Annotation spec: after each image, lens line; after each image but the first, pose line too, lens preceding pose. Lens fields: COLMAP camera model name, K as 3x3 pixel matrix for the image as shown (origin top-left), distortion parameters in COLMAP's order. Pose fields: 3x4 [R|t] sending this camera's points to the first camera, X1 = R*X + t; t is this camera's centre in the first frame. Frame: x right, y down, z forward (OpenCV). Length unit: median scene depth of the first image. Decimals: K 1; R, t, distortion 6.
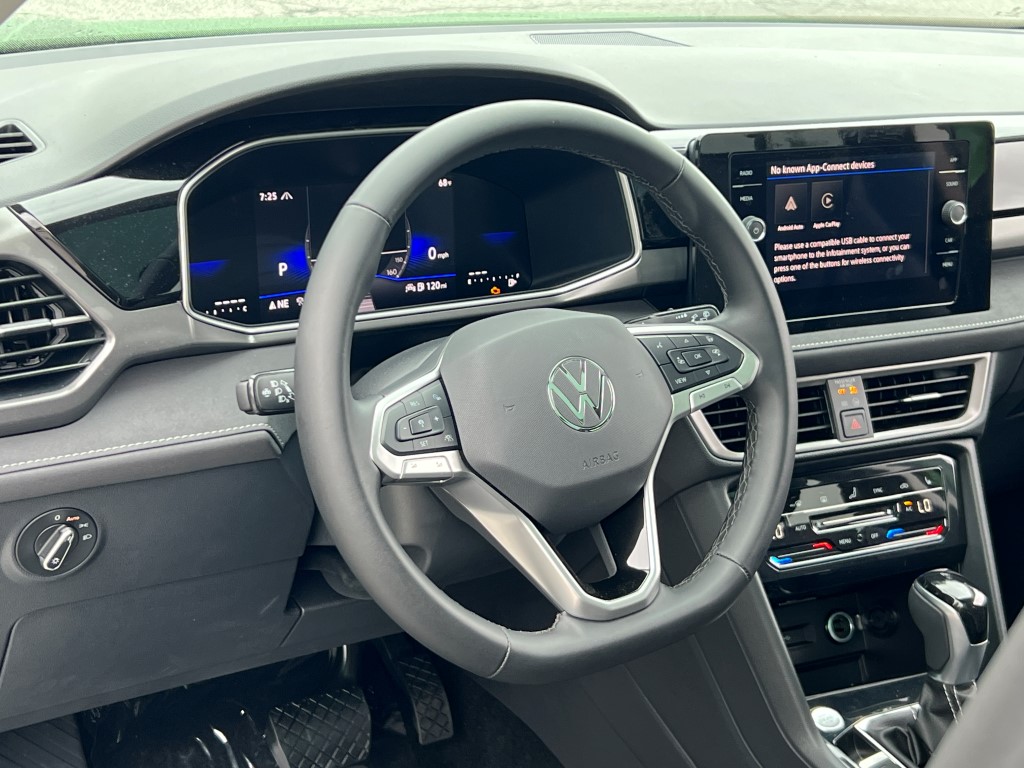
lens RADIAL K [[1562.1, 0, 509.3], [0, 1562.1, 383.1], [0, 0, 1]] dist [0.042442, 0.000000]
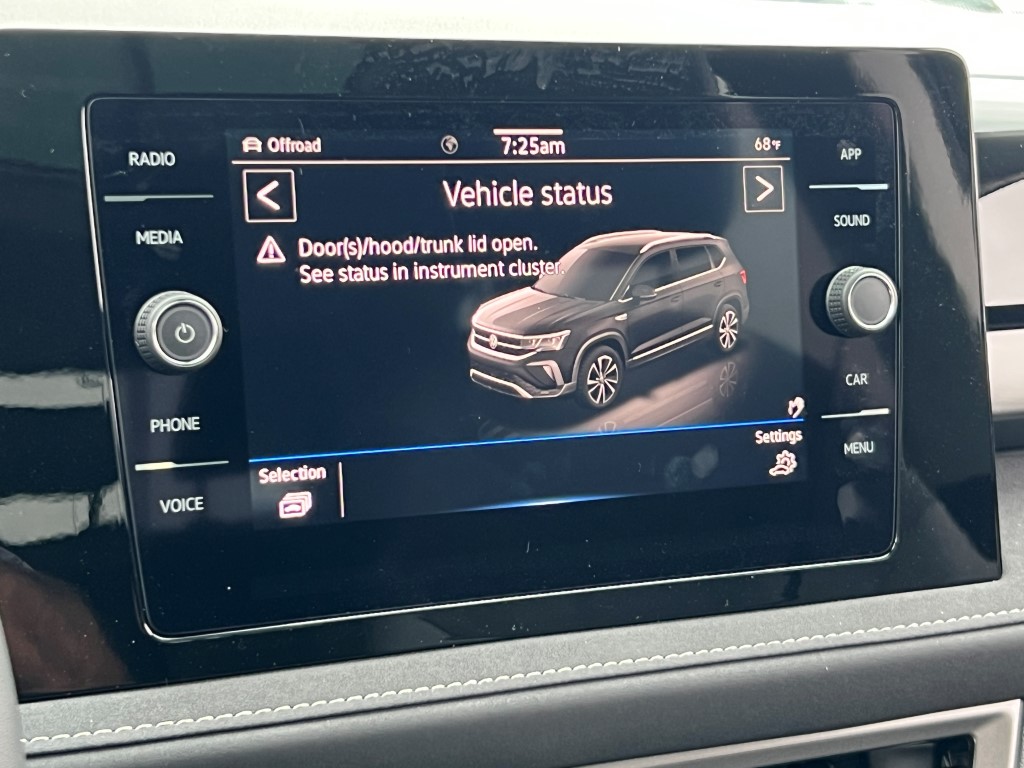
lens RADIAL K [[1980.9, 0, 512.6], [0, 1980.9, 389.0], [0, 0, 1]] dist [0.050655, 0.000000]
pose [[0.998729, -0.036177, -0.035101, 0.220047], [0.029106, 0.982425, -0.184374, -0.009369], [0.041154, 0.183118, 0.982229, 0.563698]]
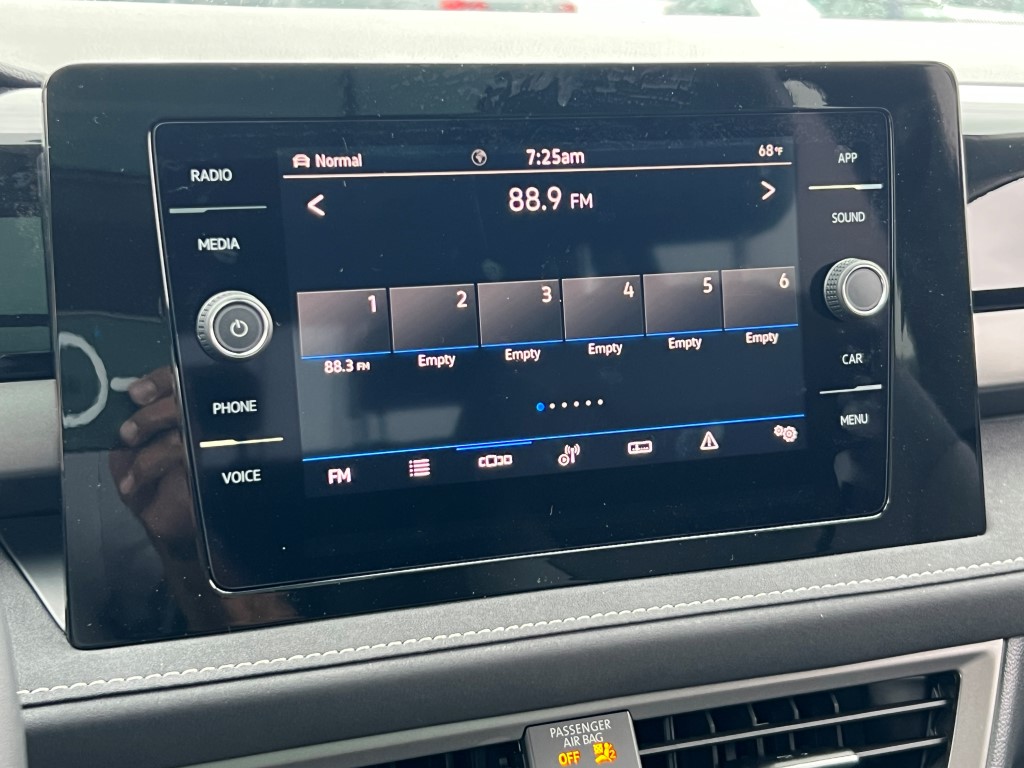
lens RADIAL K [[1562.1, 0, 501.9], [0, 1562.1, 400.8], [0, 0, 1]] dist [0.042442, 0.000000]
pose [[0.990770, -0.038360, -0.130014, 0.244984], [0.018671, 0.988601, -0.149400, -0.023382], [0.134263, 0.145593, 0.980192, 0.605416]]
